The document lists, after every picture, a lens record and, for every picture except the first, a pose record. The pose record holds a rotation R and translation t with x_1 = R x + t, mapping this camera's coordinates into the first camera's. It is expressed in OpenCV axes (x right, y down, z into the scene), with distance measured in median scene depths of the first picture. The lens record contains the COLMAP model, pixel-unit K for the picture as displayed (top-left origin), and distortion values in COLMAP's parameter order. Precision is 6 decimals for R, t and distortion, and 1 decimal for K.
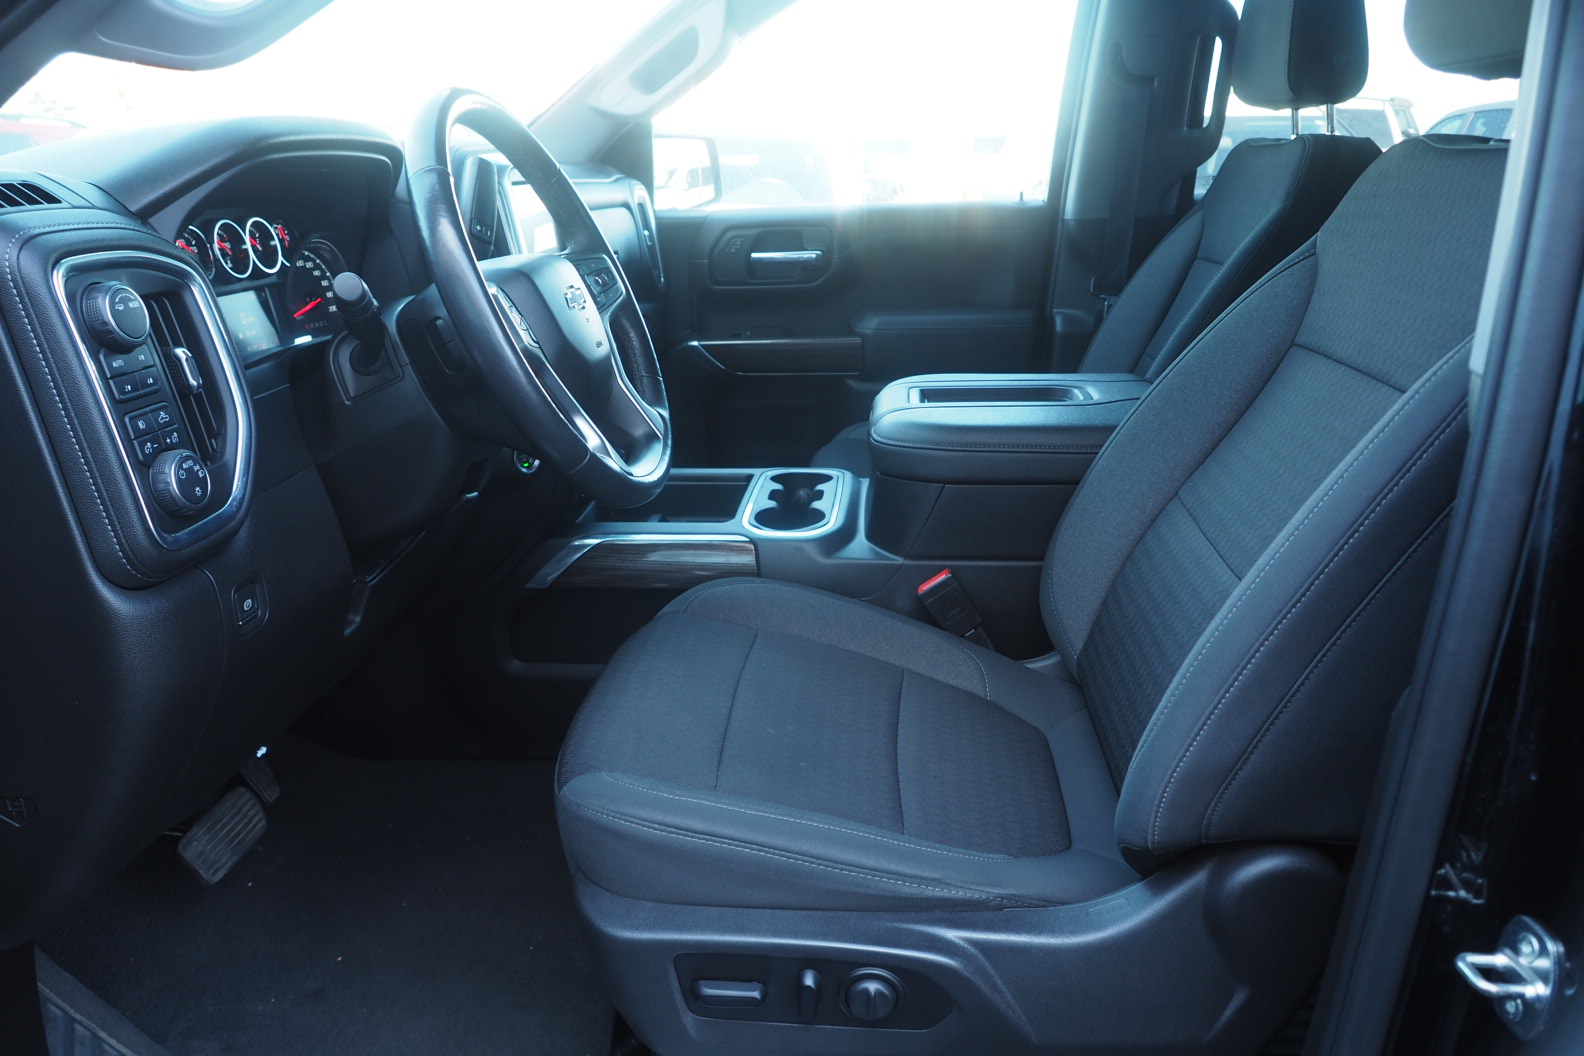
lens RADIAL K [[1131.2, 0, 792.0], [0, 1131.2, 528.0], [0, 0, 1]] dist [-0.026506, 0.001808]
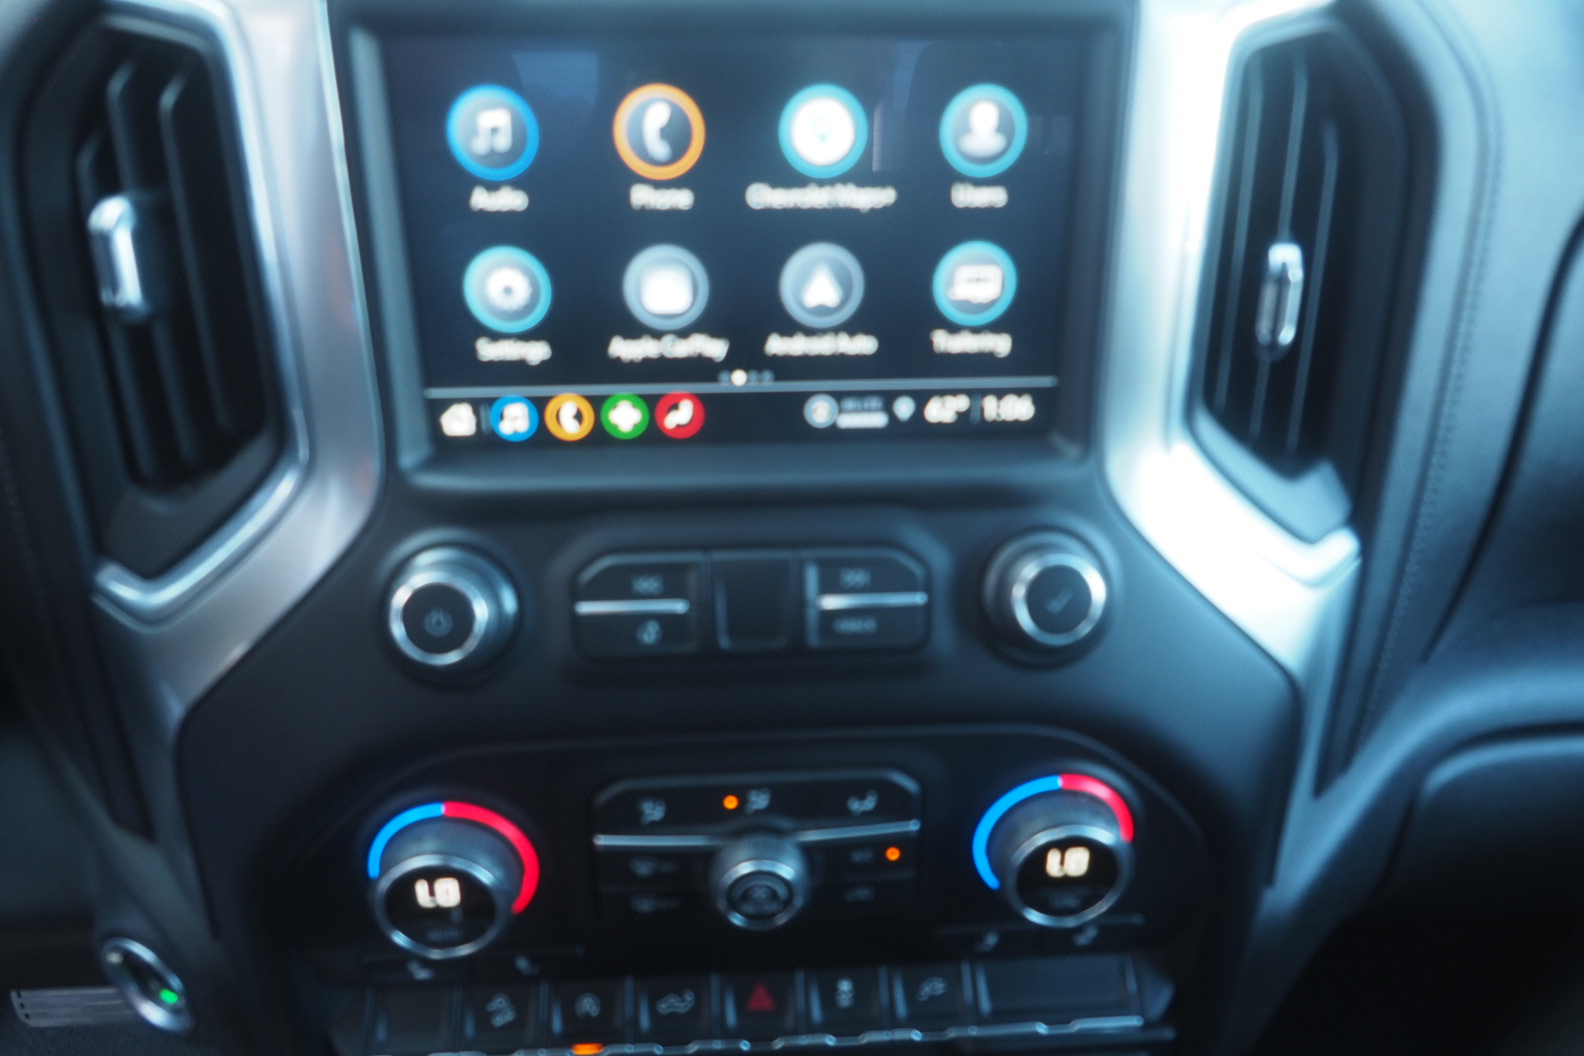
lens RADIAL K [[1131.2, 0, 792.0], [0, 1131.2, 528.0], [0, 0, 1]] dist [-0.026506, 0.001808]
pose [[0.155190, 0.514718, -0.843197, -0.021369], [-0.316753, 0.834399, 0.451049, -0.366706], [0.935726, 0.197087, 0.292529, 1.092721]]
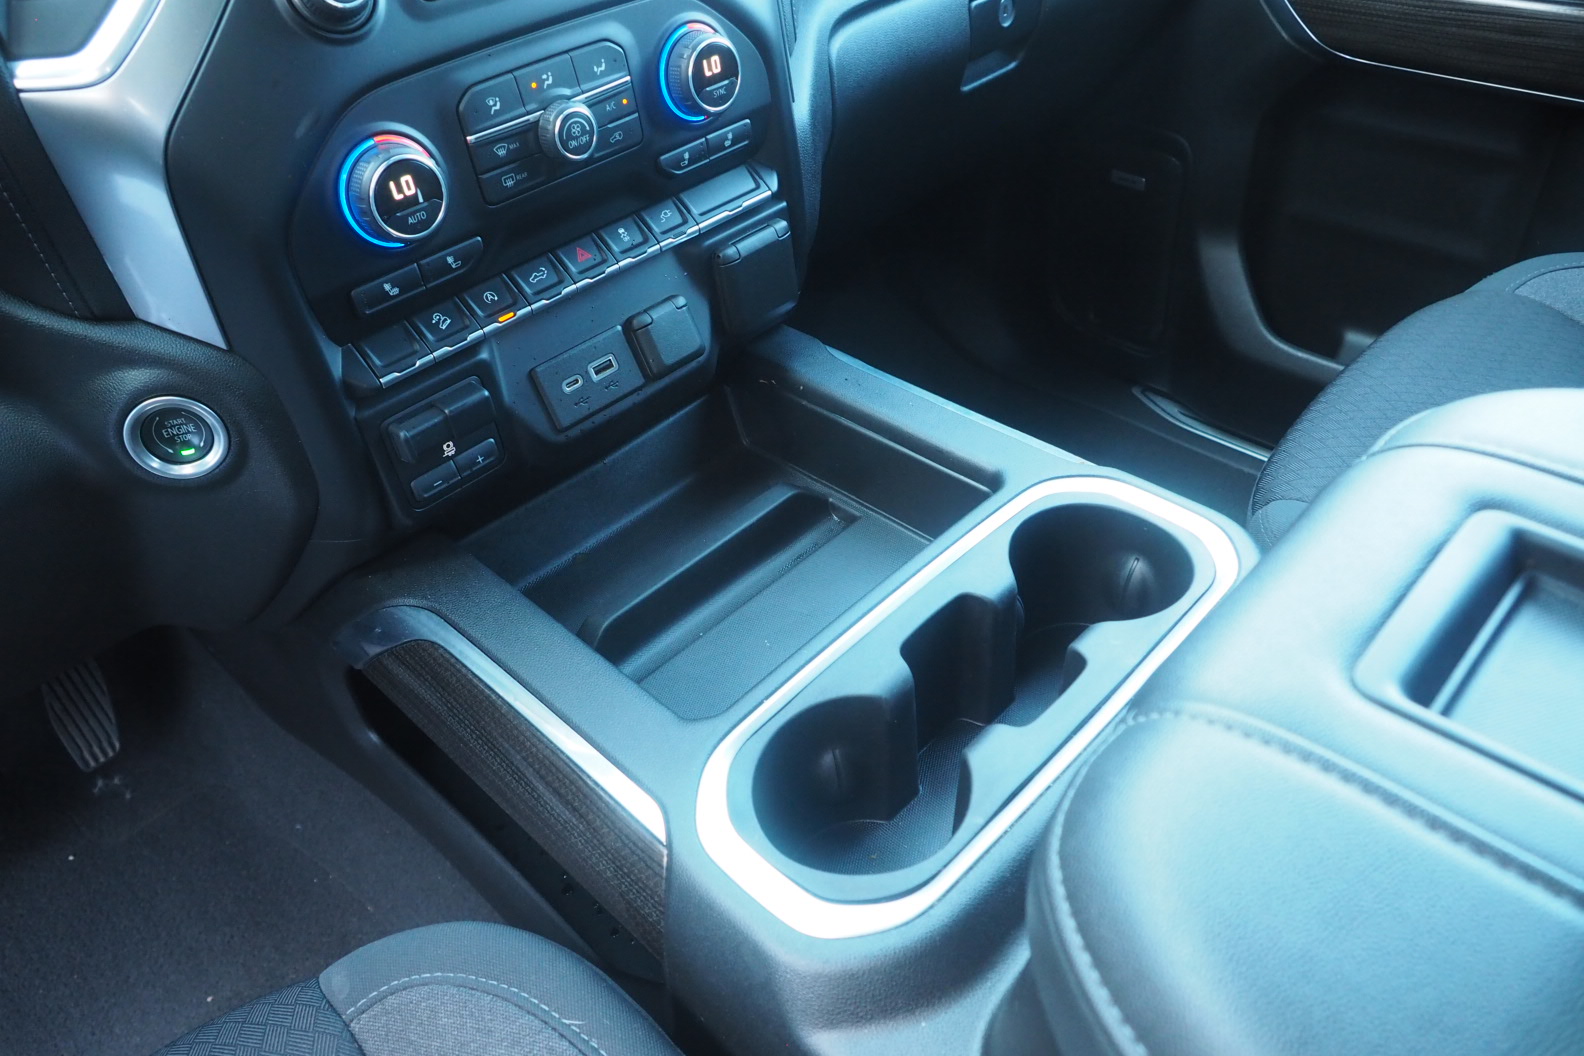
lens RADIAL K [[1131.2, 0, 792.0], [0, 1131.2, 528.0], [0, 0, 1]] dist [-0.026506, 0.001808]
pose [[0.776813, 0.380498, -0.501780, 0.134861], [-0.145572, 0.883735, 0.444771, -0.245412], [0.612675, -0.272458, 0.741886, 0.872688]]
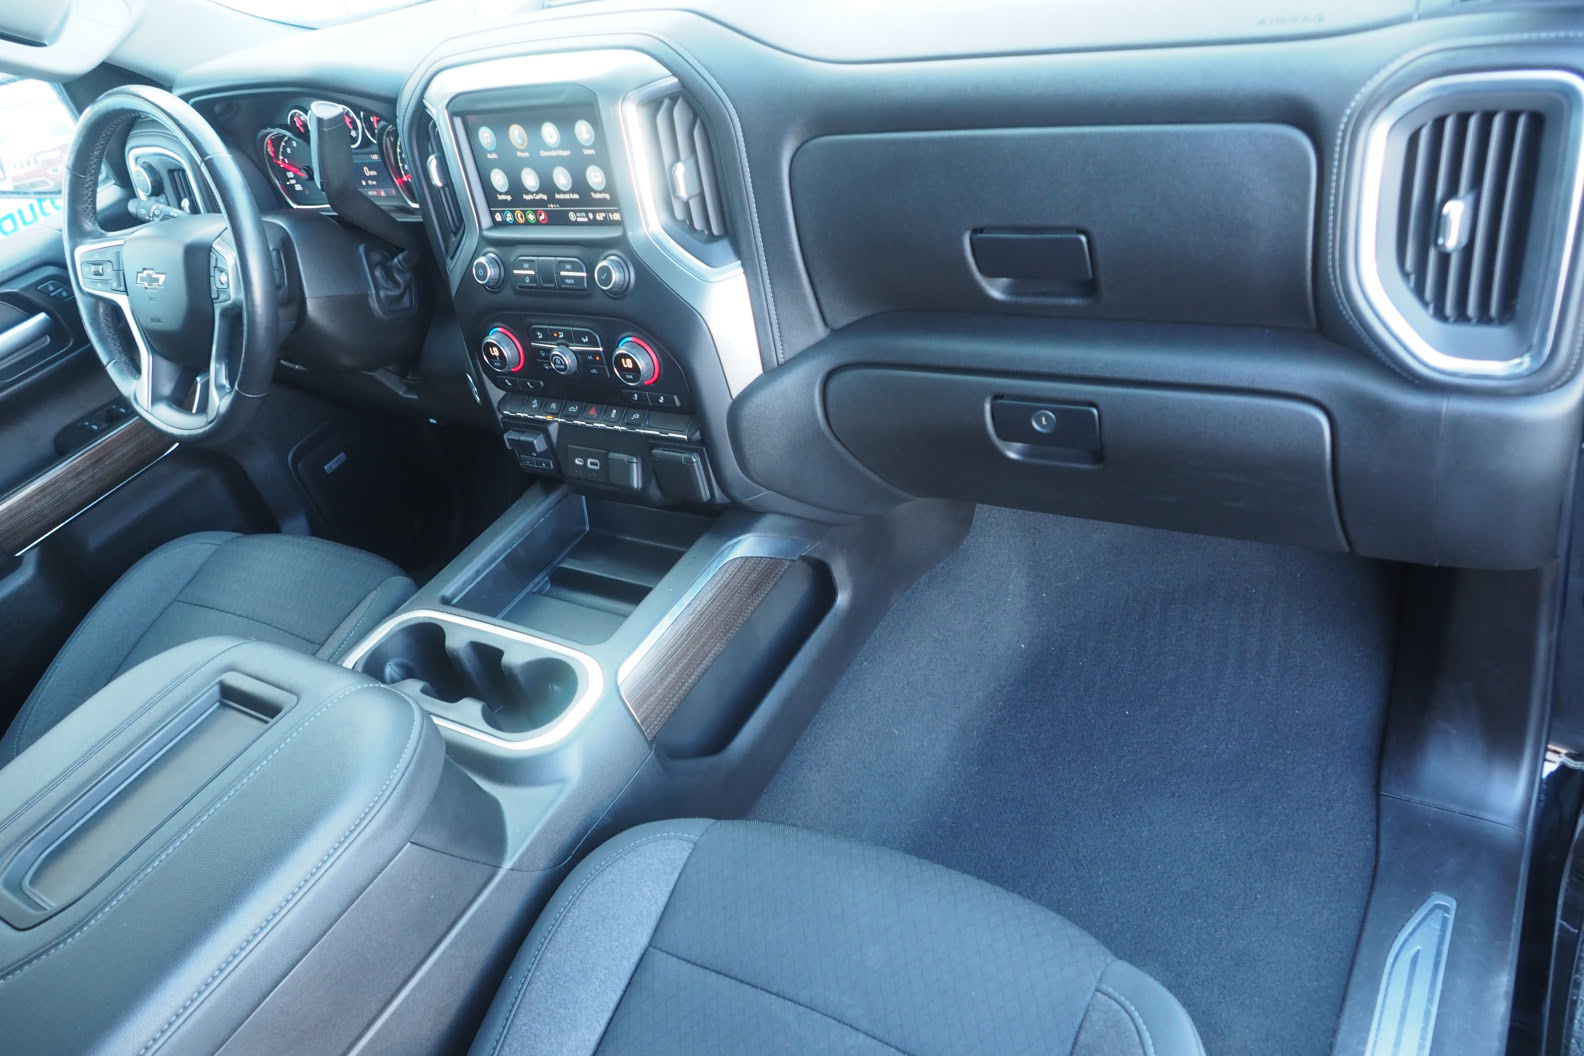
lens RADIAL K [[1131.2, 0, 792.0], [0, 1131.2, 528.0], [0, 0, 1]] dist [-0.026506, 0.001808]
pose [[-0.421518, 0.638593, -0.643833, 0.377792], [-0.036175, 0.697583, 0.715590, -0.726207], [0.906098, 0.324925, -0.270943, 1.626343]]
